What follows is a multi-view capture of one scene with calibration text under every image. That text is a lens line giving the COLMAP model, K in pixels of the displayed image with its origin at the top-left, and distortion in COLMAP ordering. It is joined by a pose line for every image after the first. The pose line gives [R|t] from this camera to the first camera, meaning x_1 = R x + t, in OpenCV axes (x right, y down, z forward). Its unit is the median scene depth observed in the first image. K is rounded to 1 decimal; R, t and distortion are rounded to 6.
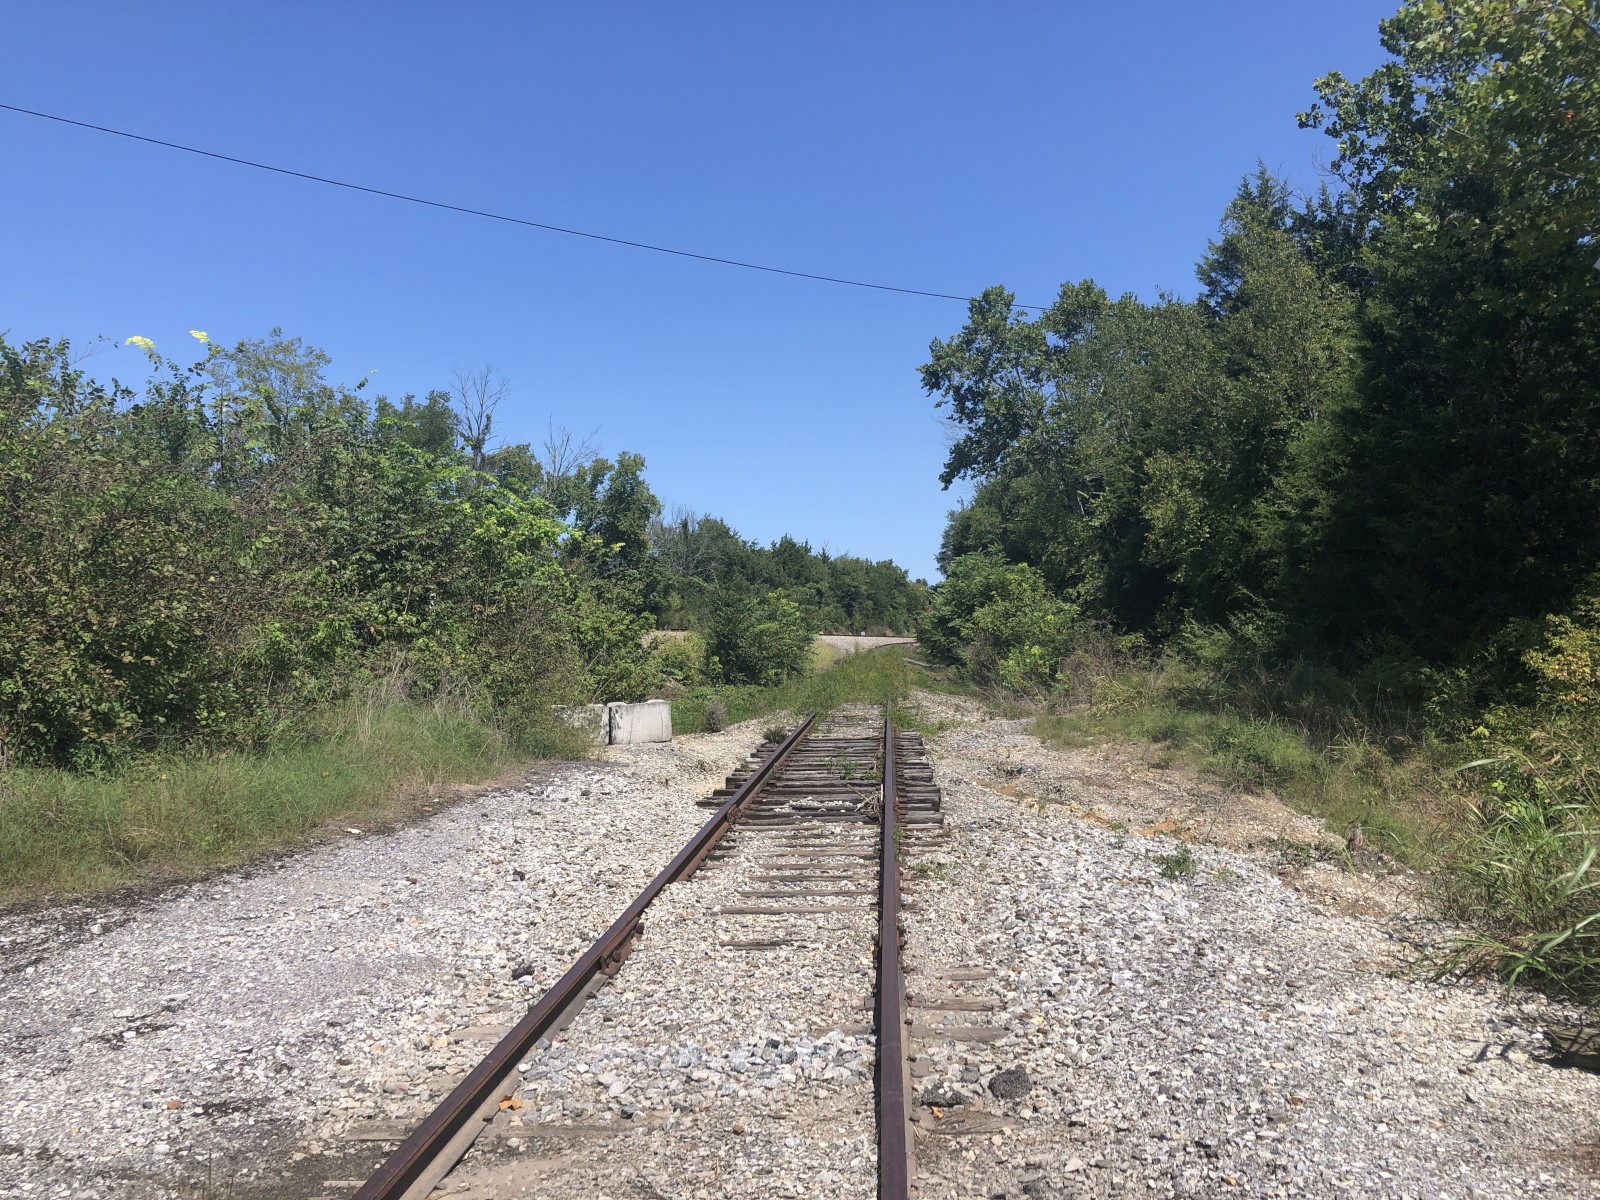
lens RADIAL K [[1276.7, 0, 802.5], [0, 1276.7, 592.4], [0, 0, 1]] dist [-0.000627, -0.002526]
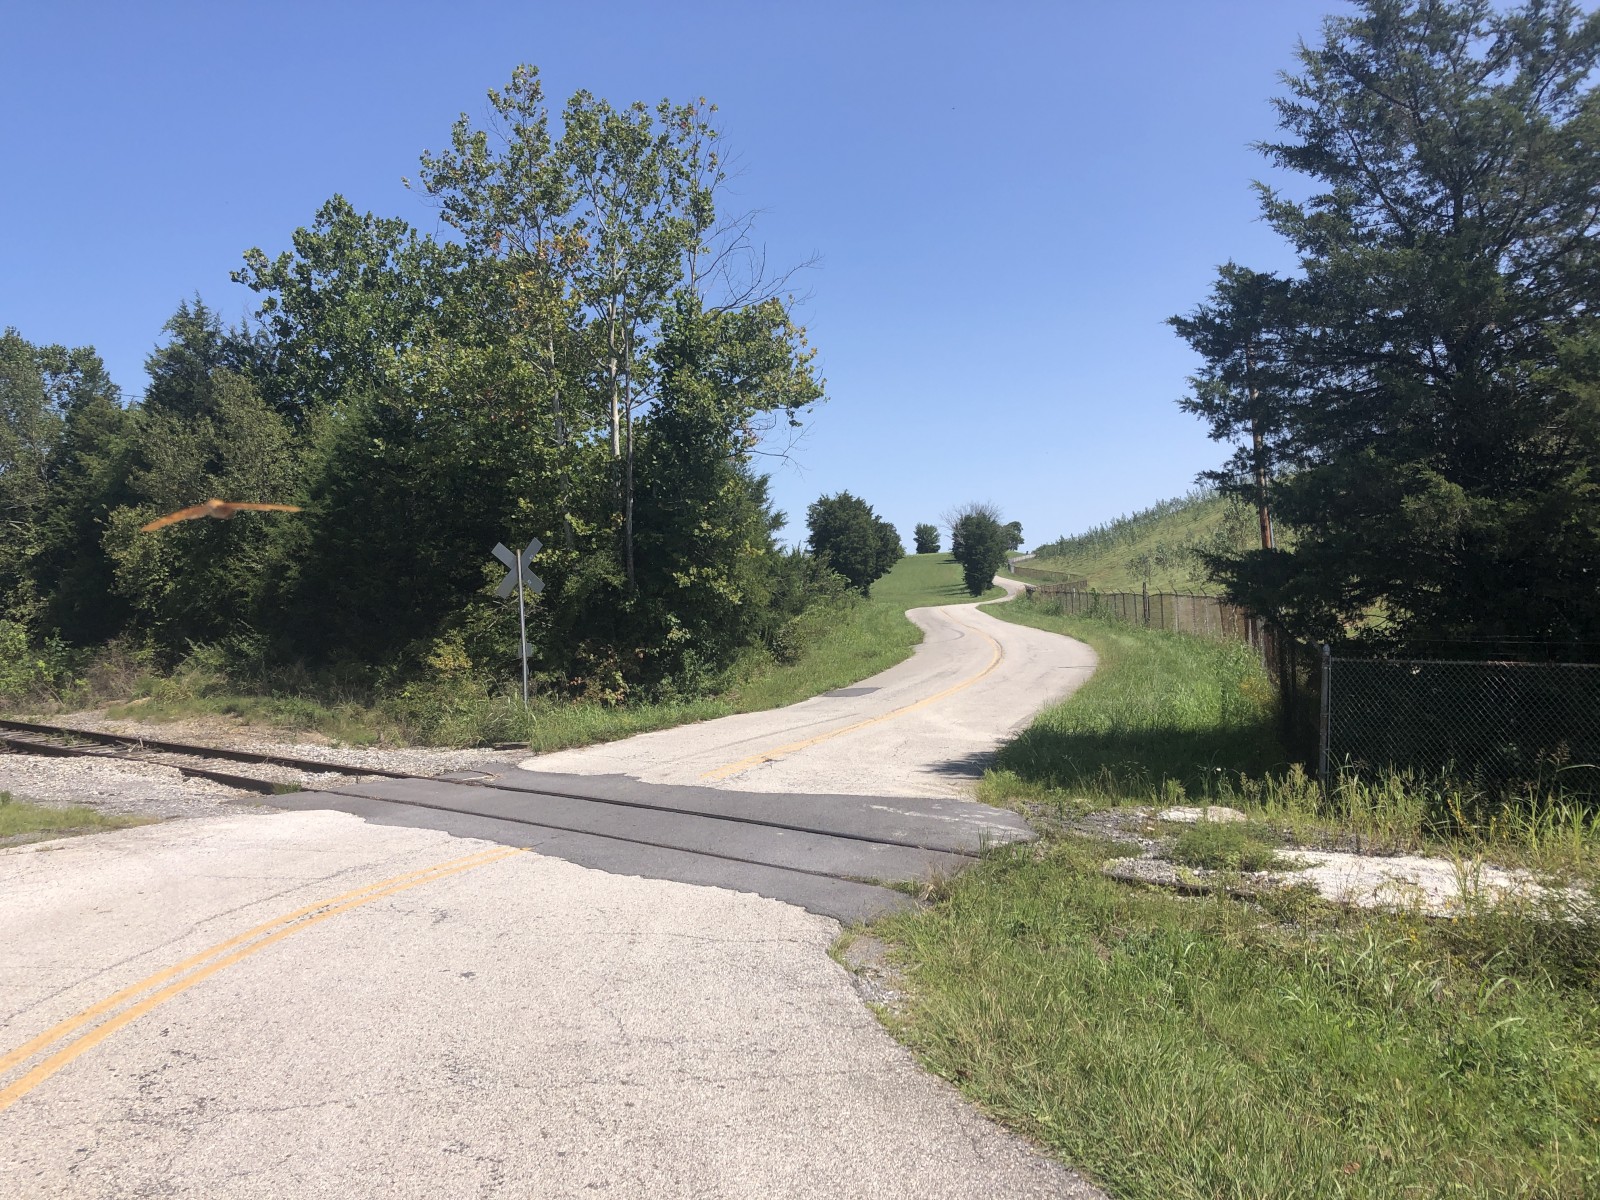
lens RADIAL K [[1276.7, 0, 802.5], [0, 1276.7, 592.4], [0, 0, 1]] dist [-0.000627, -0.002526]
pose [[0.628784, 0.004038, 0.777570, -0.308836], [-0.005235, 0.999986, -0.000959, -0.027140], [-0.777563, -0.003468, 0.628796, -0.370547]]
